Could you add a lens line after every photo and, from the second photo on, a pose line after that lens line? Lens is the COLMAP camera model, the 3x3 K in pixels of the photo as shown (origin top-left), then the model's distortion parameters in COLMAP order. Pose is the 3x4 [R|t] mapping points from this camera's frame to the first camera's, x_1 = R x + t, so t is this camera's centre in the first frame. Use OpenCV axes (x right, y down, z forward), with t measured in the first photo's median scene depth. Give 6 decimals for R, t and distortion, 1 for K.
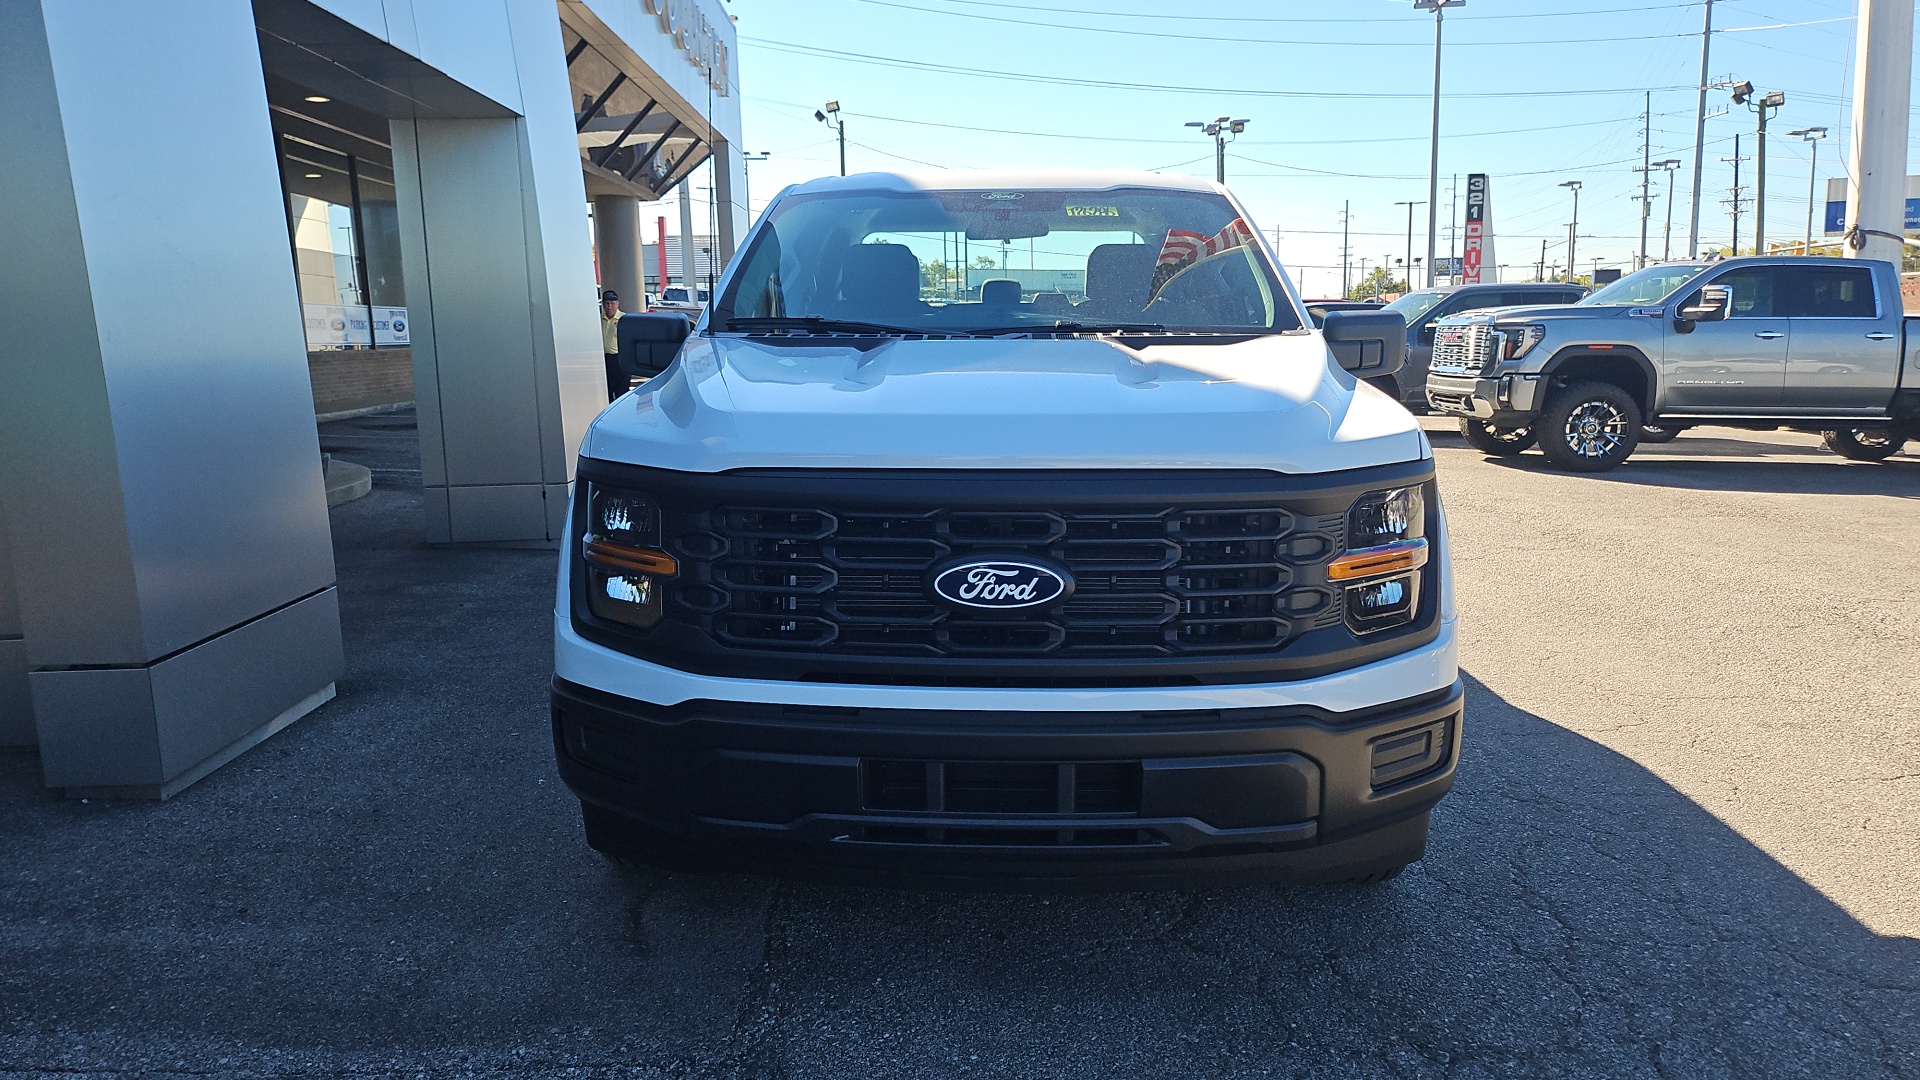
lens RADIAL K [[1358.8, 0, 956.4], [0, 1358.8, 536.5], [0, 0, 1]] dist [0.041321, -0.021151]
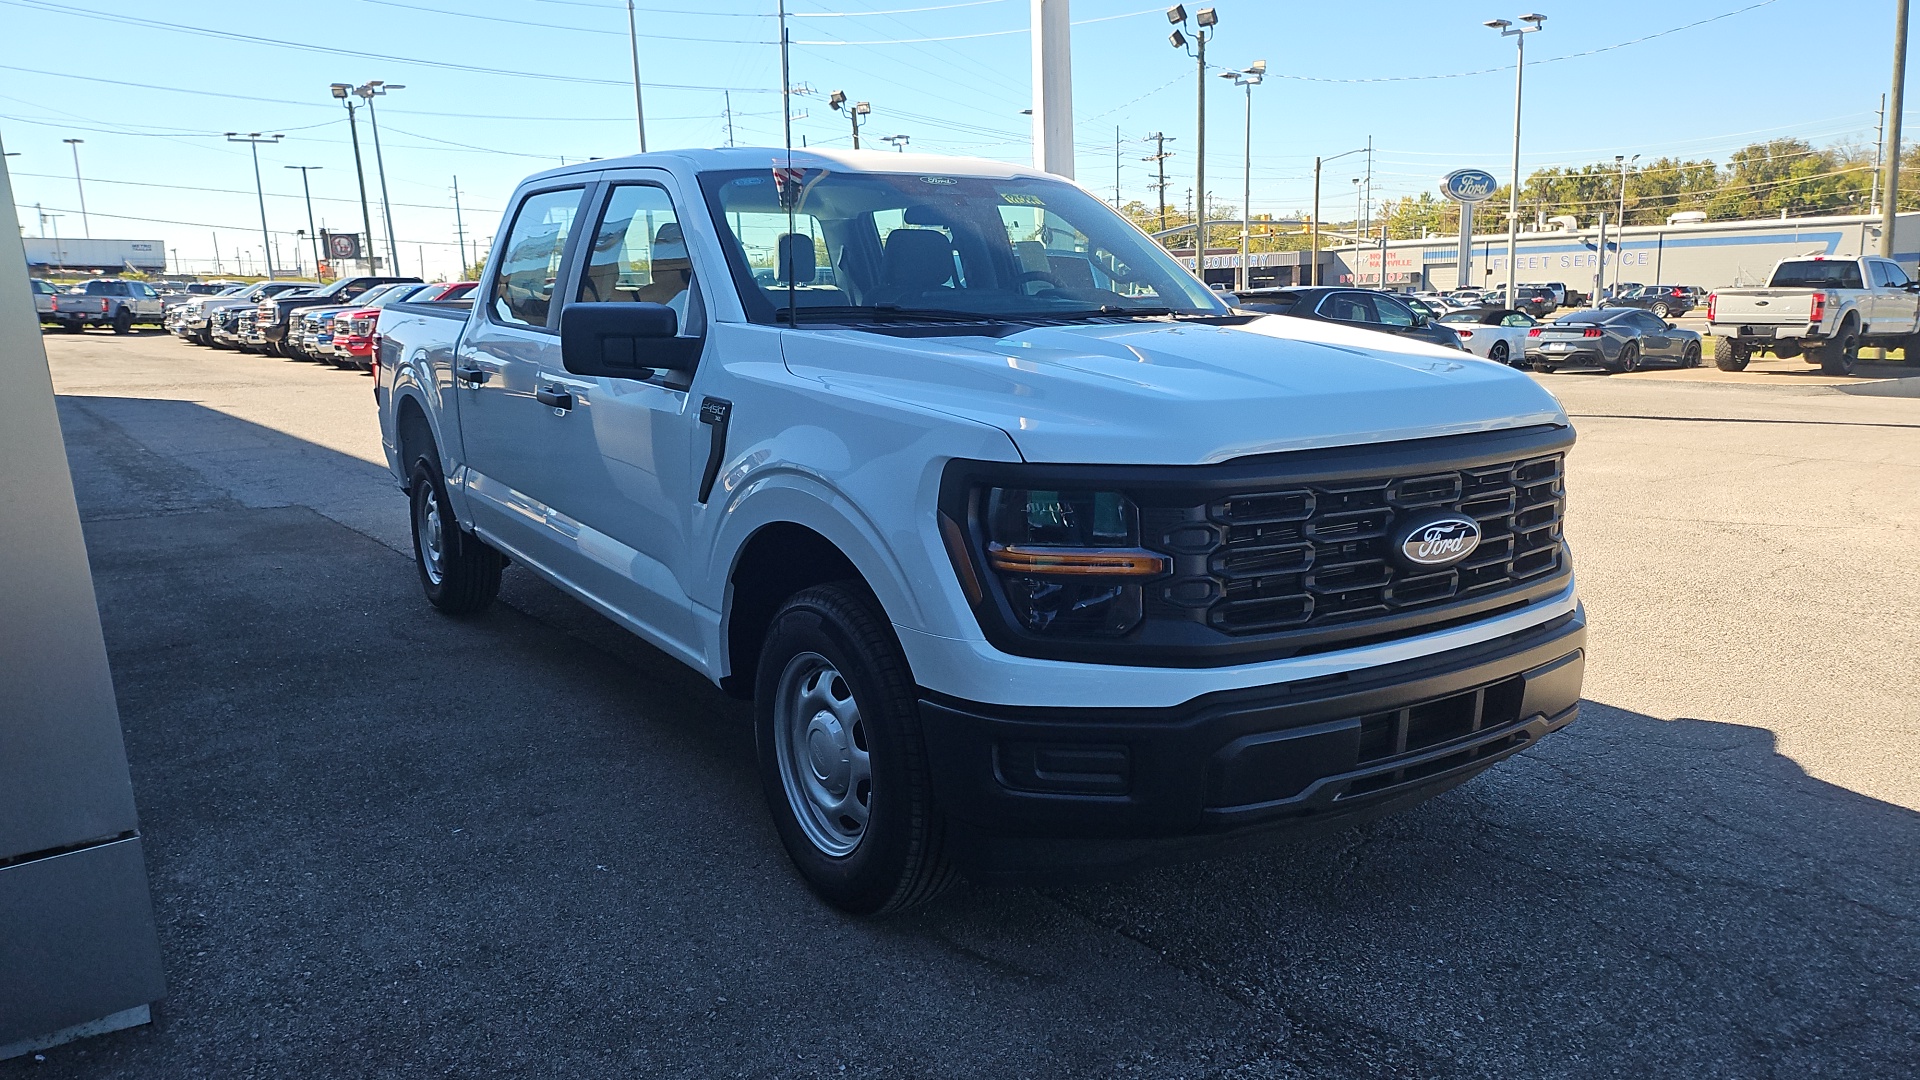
lens RADIAL K [[1358.8, 0, 958.4], [0, 1358.8, 540.4], [0, 0, 1]] dist [0.041321, -0.021151]
pose [[0.811195, -0.112876, 0.573778, -0.687448], [0.102803, 0.993440, 0.050093, -0.045717], [-0.575668, 0.018351, 0.817477, 0.222472]]
